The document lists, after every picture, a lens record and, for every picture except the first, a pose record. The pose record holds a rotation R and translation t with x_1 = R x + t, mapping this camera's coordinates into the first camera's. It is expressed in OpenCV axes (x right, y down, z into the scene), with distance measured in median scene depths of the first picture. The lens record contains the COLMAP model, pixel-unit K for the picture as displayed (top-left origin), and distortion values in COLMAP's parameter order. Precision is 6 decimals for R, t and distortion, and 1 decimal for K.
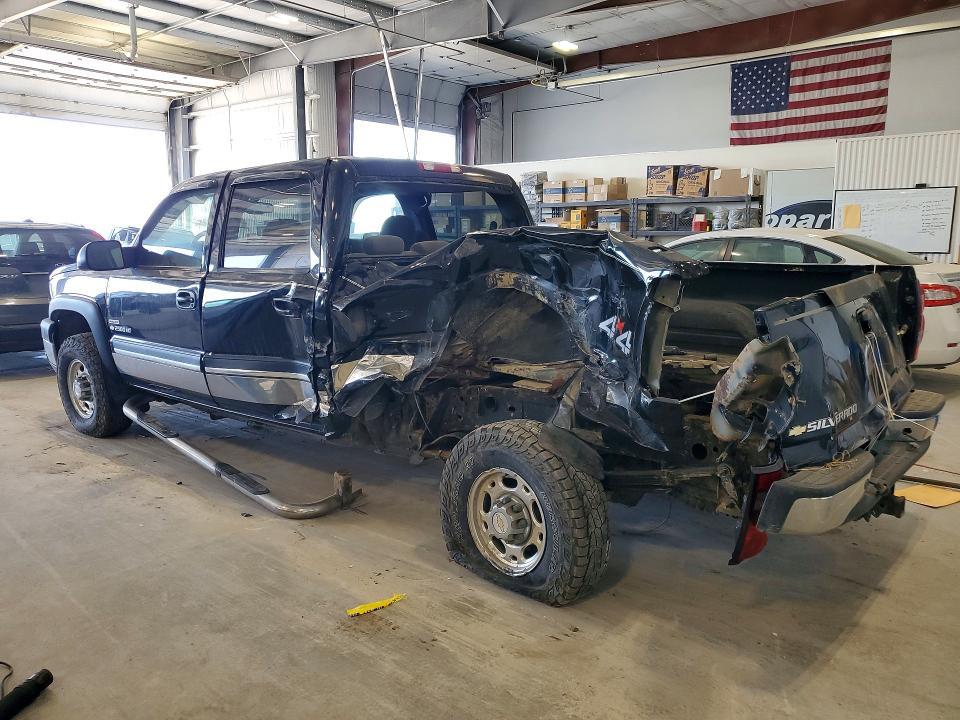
lens RADIAL K [[749.1, 0, 480.0], [0, 749.1, 360.0], [0, 0, 1]] dist [0.005619, 0.006378]
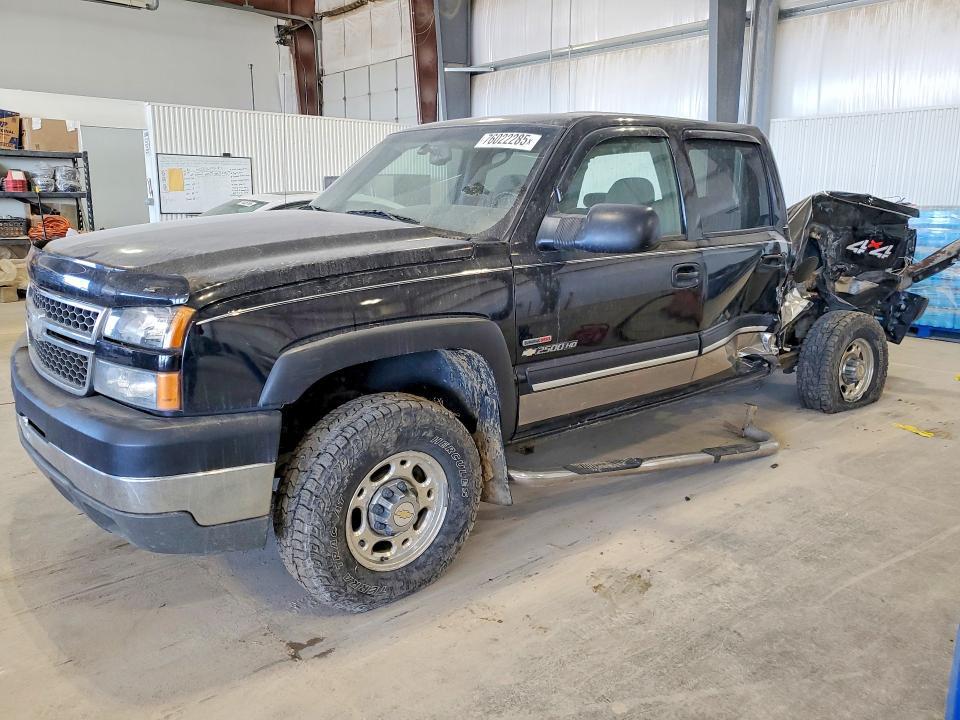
lens RADIAL K [[749.1, 0, 480.0], [0, 749.1, 360.0], [0, 0, 1]] dist [0.005619, 0.006378]
pose [[0.170040, -0.205511, 0.963770, -1.179256], [0.161567, 0.970592, 0.178460, -0.164640], [-0.972102, 0.125368, 0.198243, 1.019312]]
